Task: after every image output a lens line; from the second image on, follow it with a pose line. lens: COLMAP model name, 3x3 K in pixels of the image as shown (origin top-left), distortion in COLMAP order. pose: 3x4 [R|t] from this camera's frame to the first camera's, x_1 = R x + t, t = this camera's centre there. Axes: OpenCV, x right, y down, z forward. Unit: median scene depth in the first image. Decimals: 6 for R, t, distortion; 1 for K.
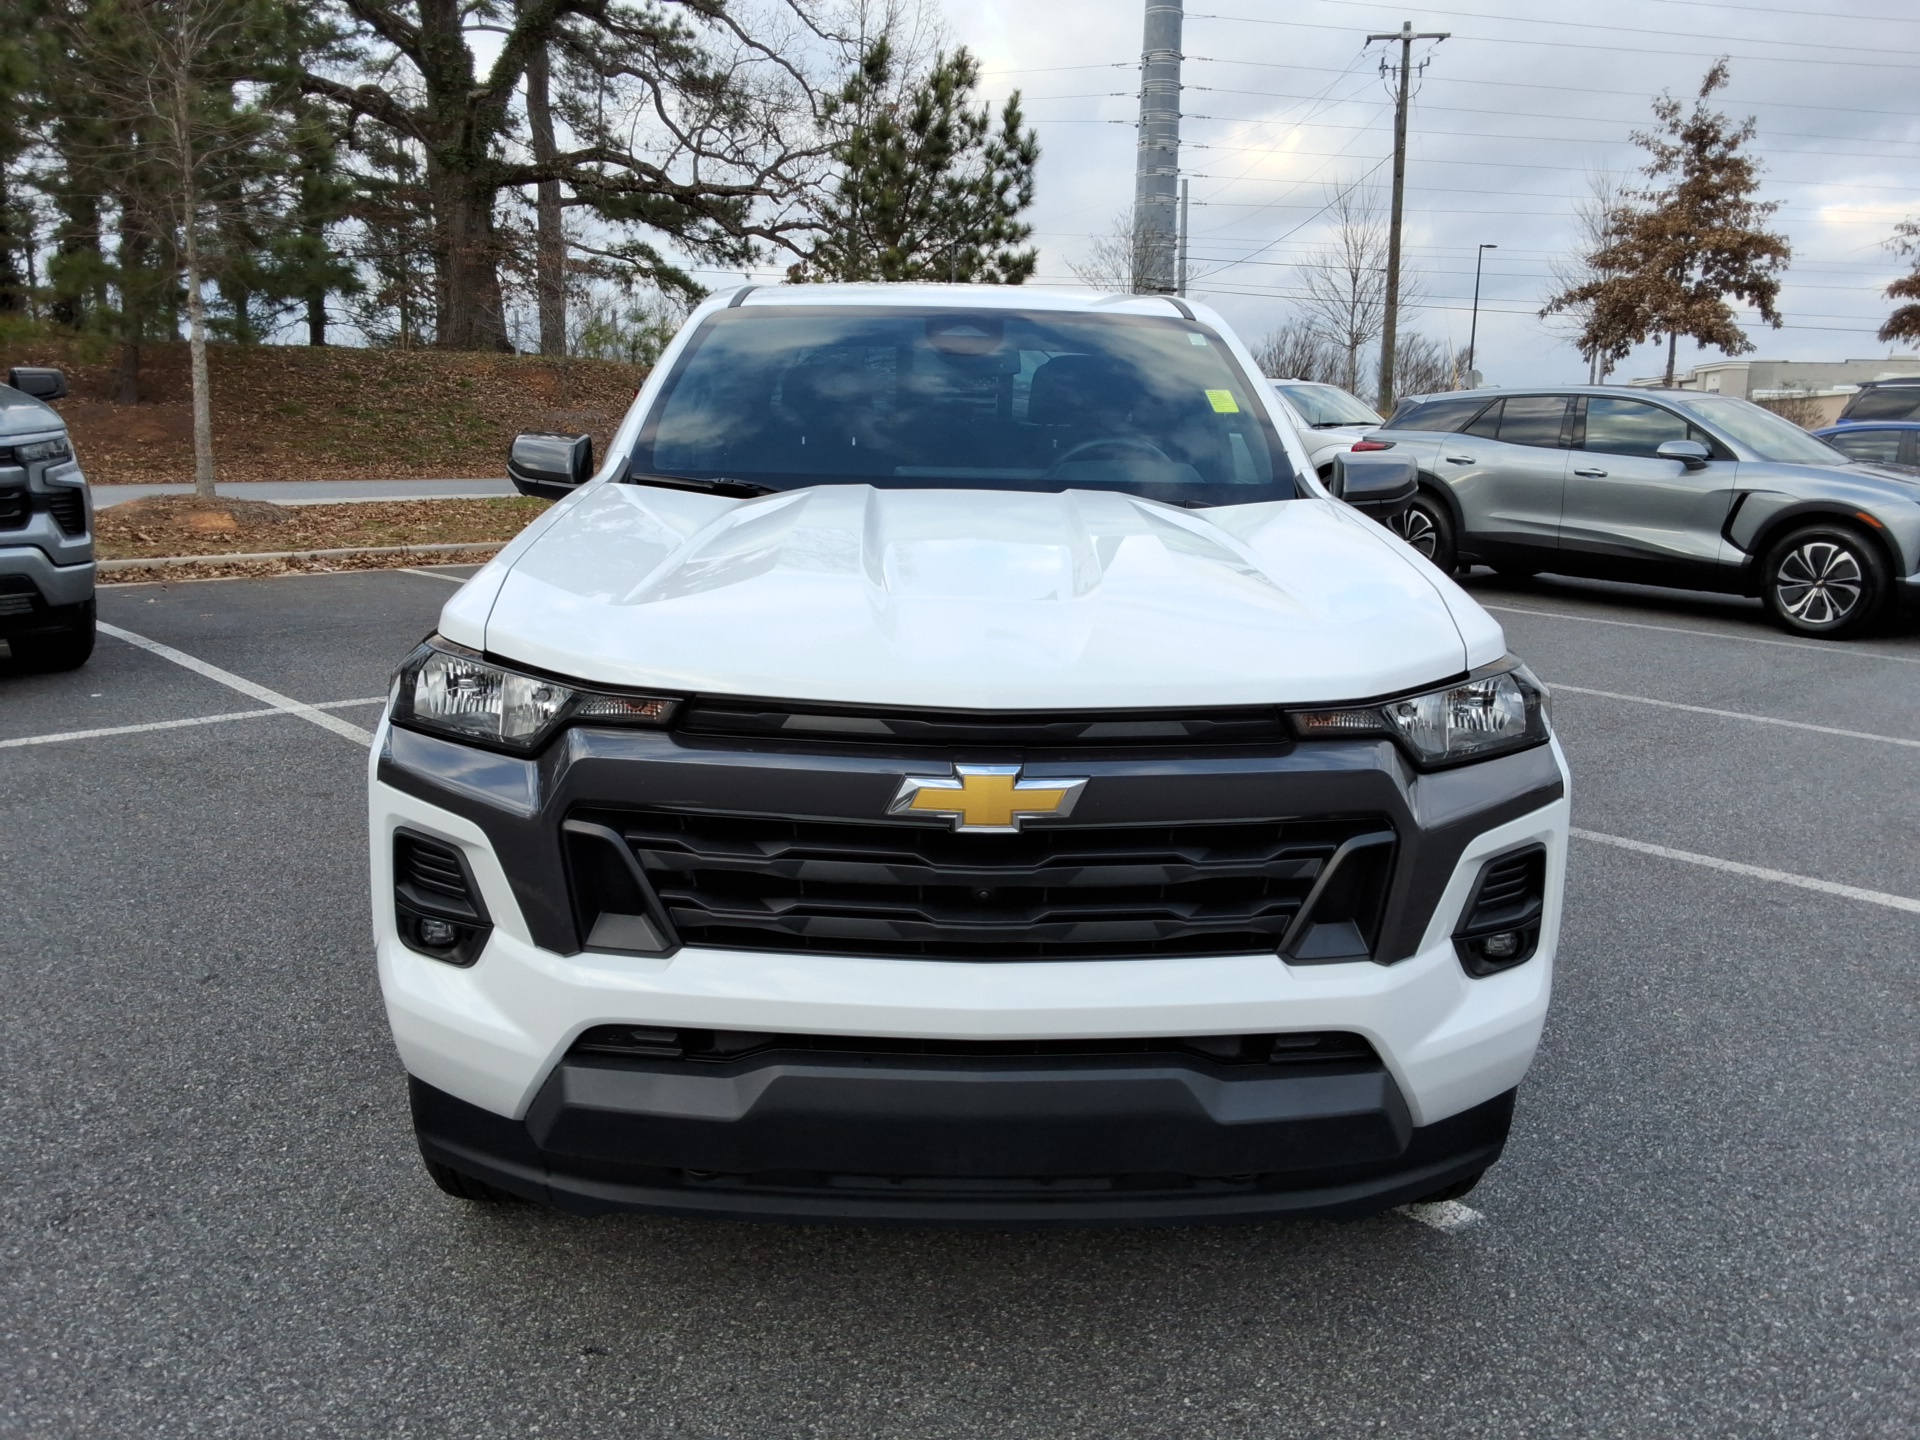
lens RADIAL K [[1539.6, 0, 977.4], [0, 1539.6, 704.5], [0, 0, 1]] dist [0.108290, -0.164047]
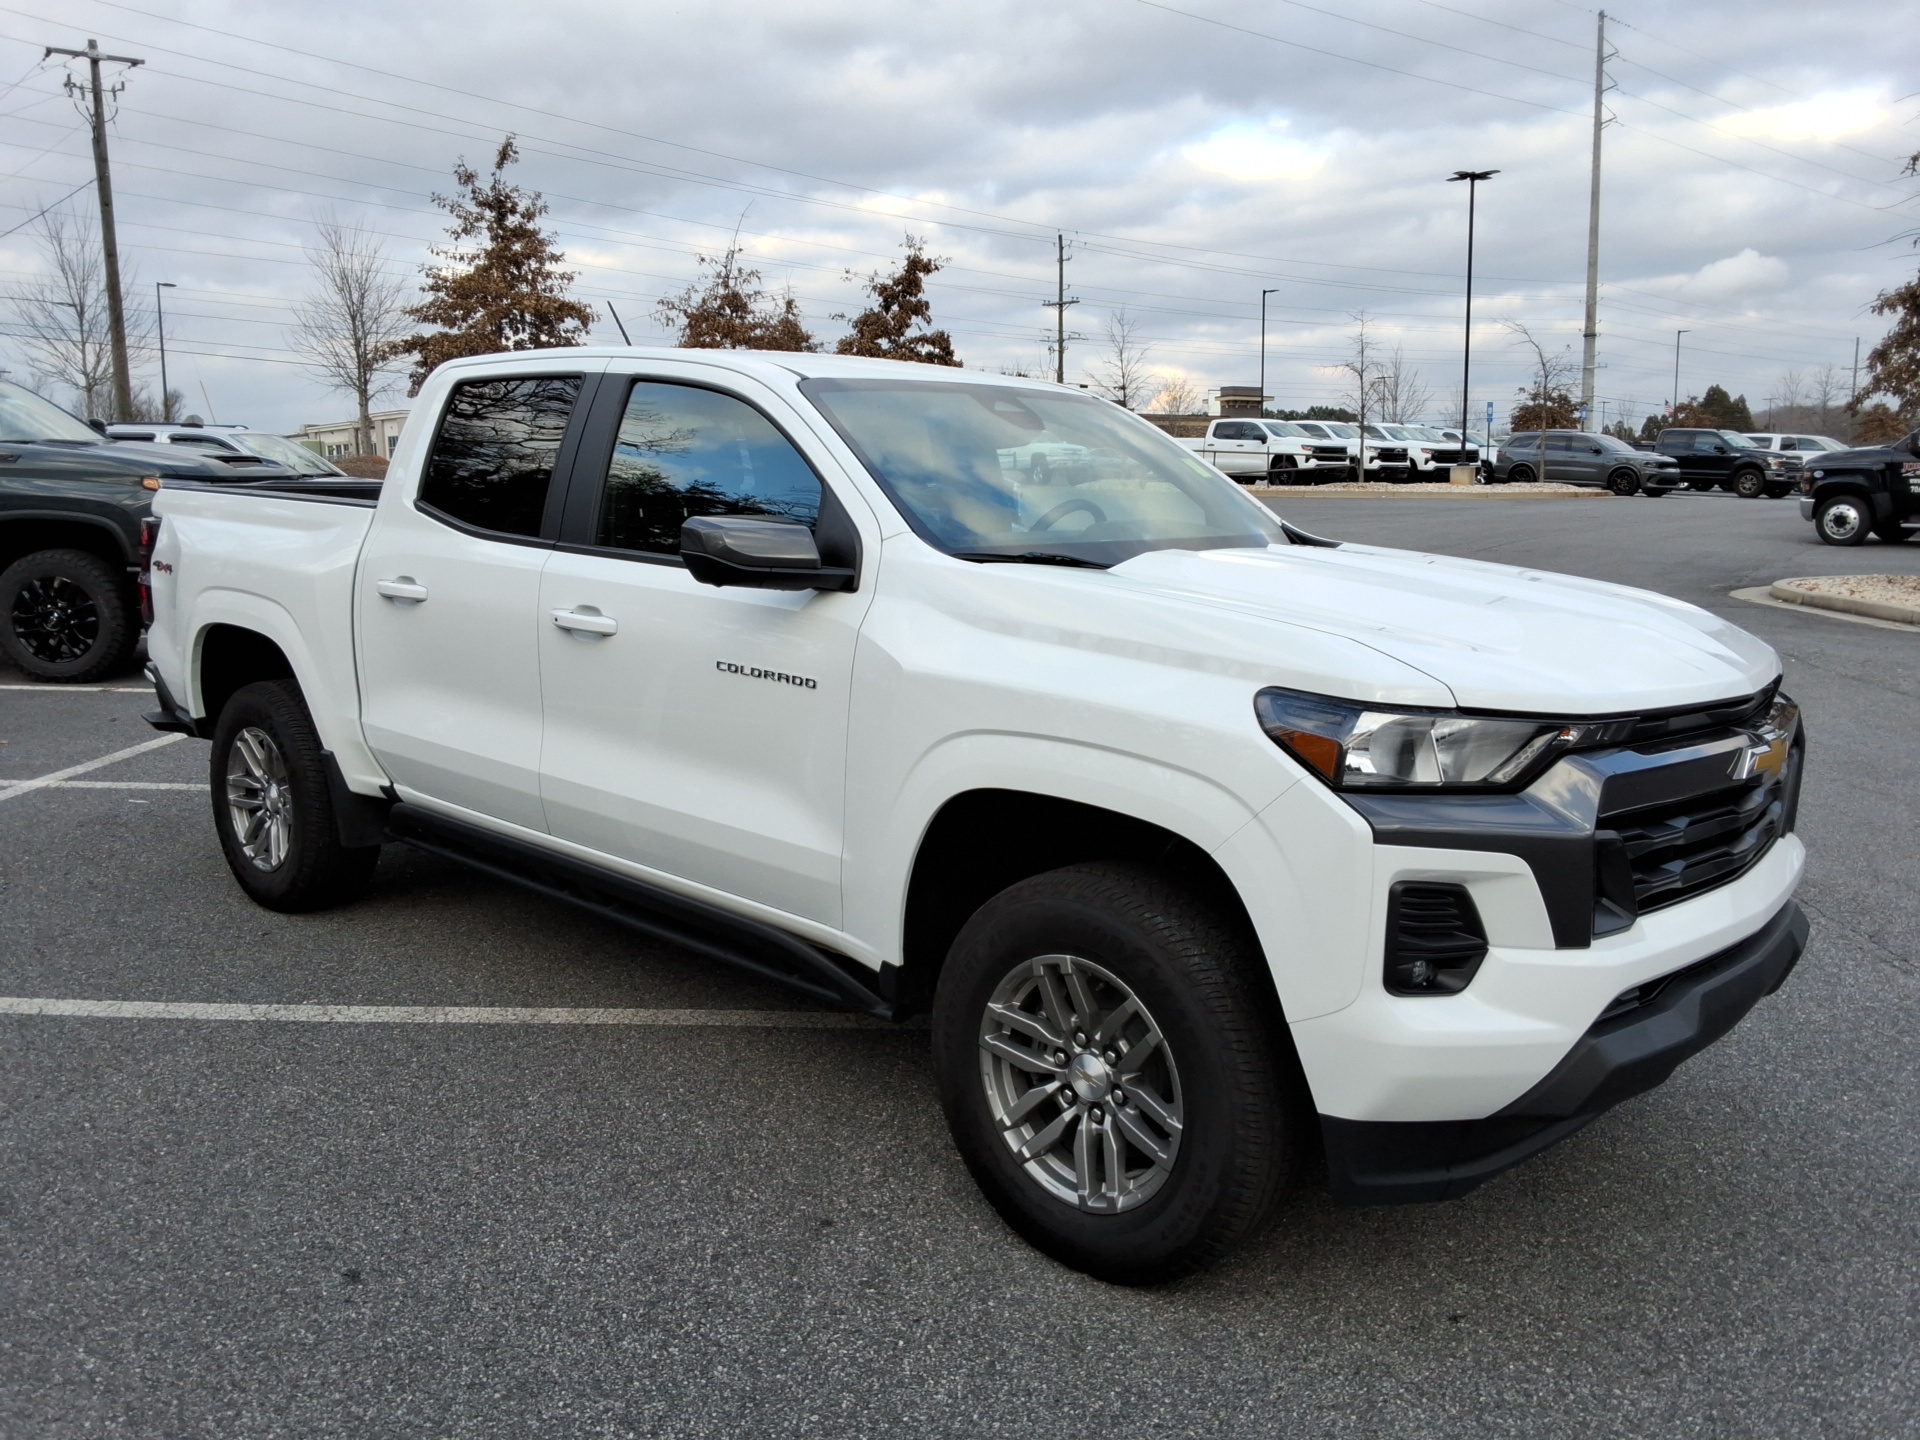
lens RADIAL K [[1539.6, 0, 975.2], [0, 1539.6, 714.9], [0, 0, 1]] dist [0.108290, -0.164047]
pose [[0.692677, -0.128035, 0.709792, -0.119025], [0.143478, 0.988910, 0.038365, -0.010849], [-0.706833, 0.075265, 0.703365, 0.039661]]
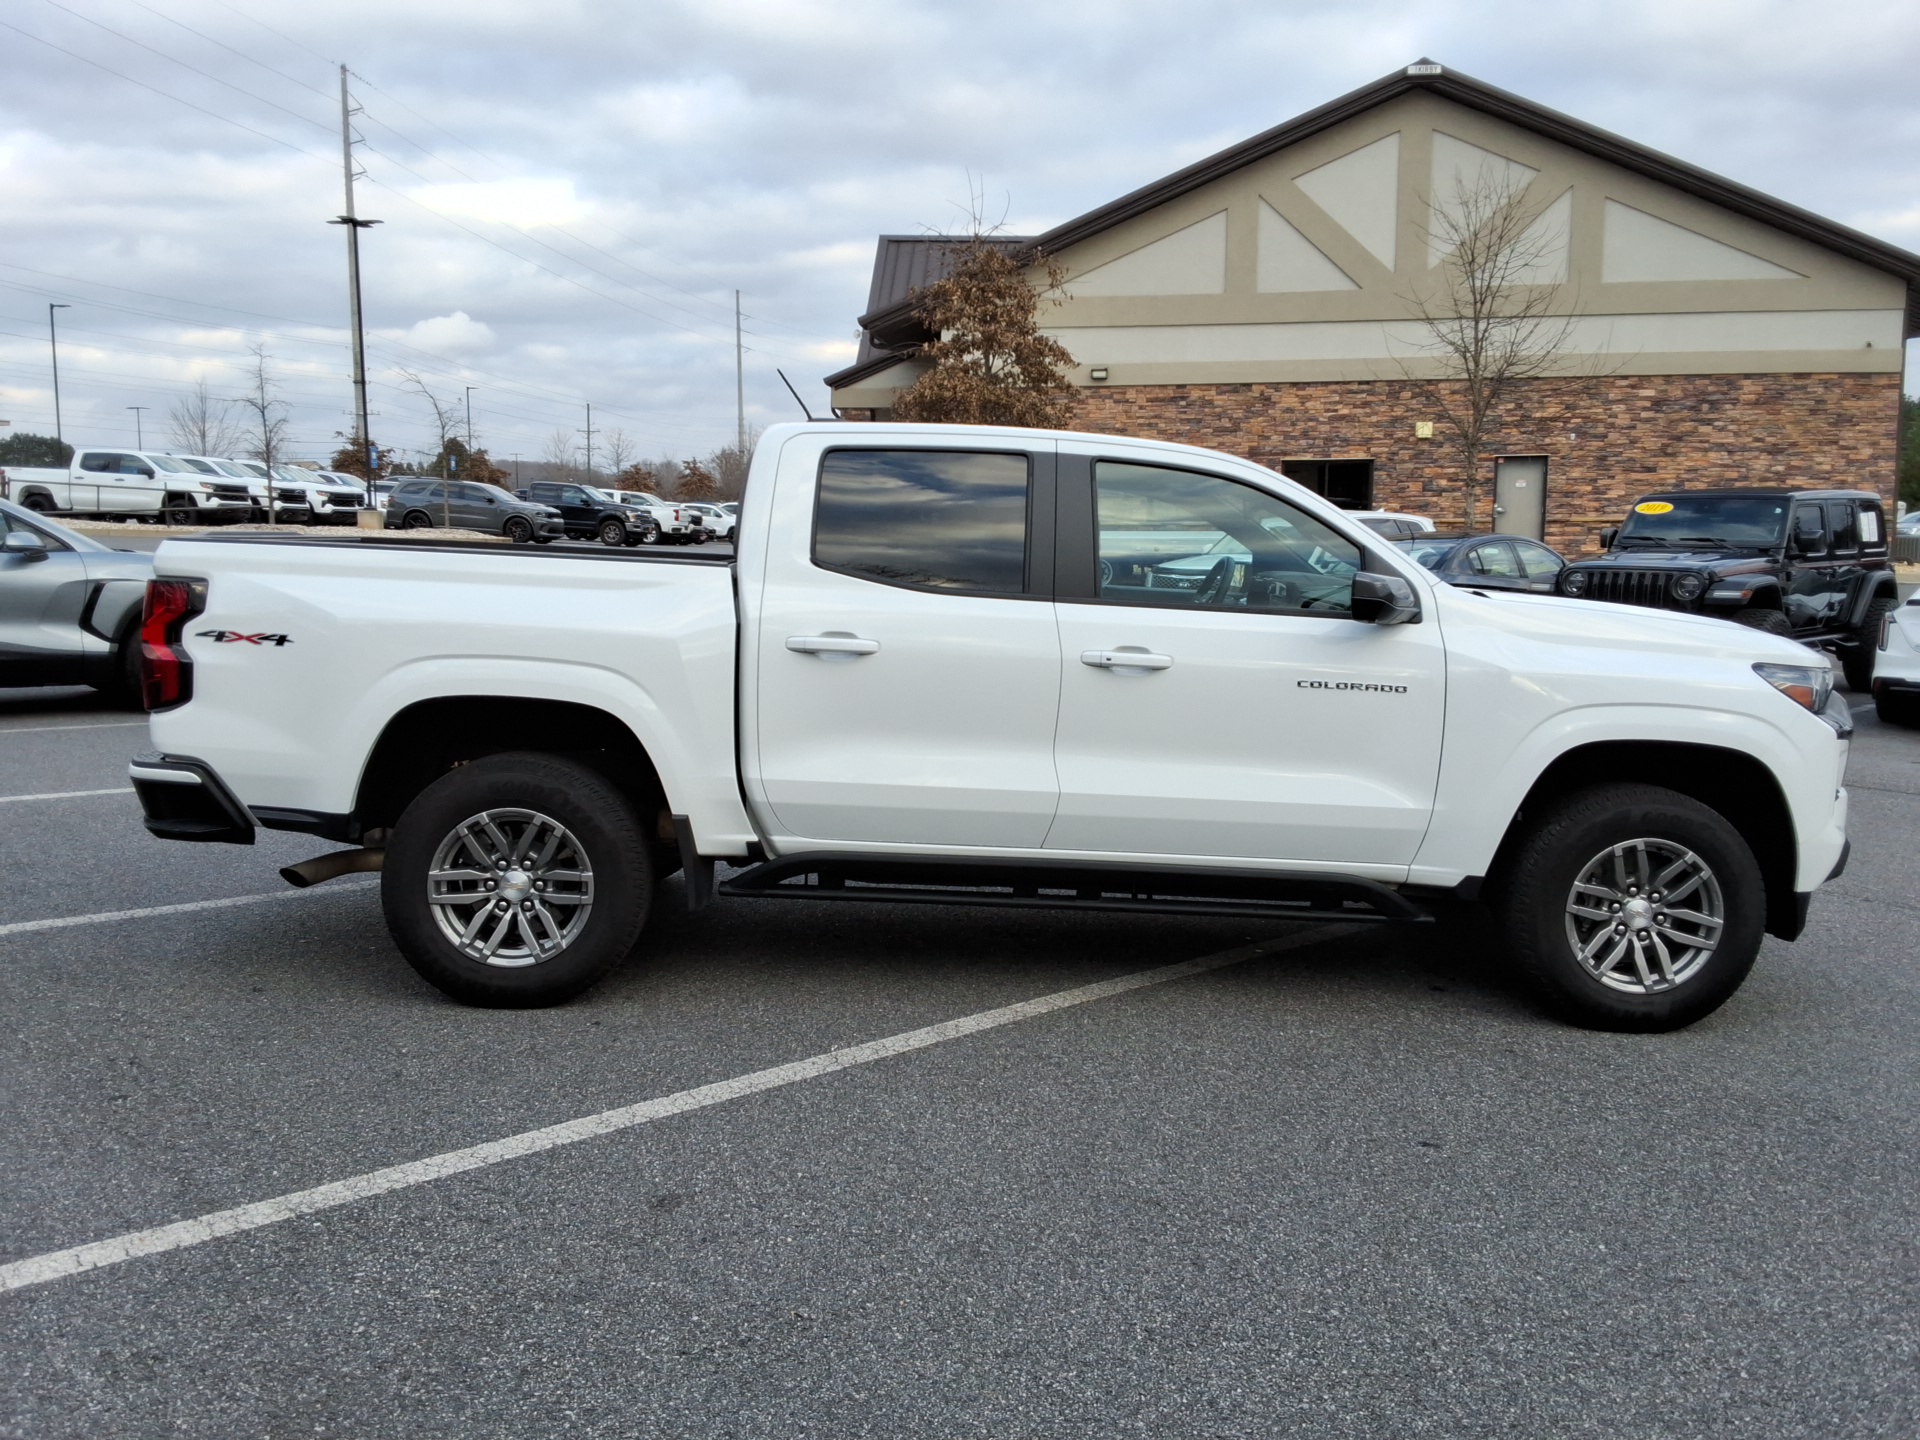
lens RADIAL K [[1539.6, 0, 973.6], [0, 1539.6, 720.0], [0, 0, 1]] dist [0.108290, -0.164047]
pose [[-0.009653, -0.139721, 0.990144, -0.225439], [0.164006, 0.976560, 0.139403, -0.043187], [-0.986412, 0.163736, 0.013488, 0.200466]]
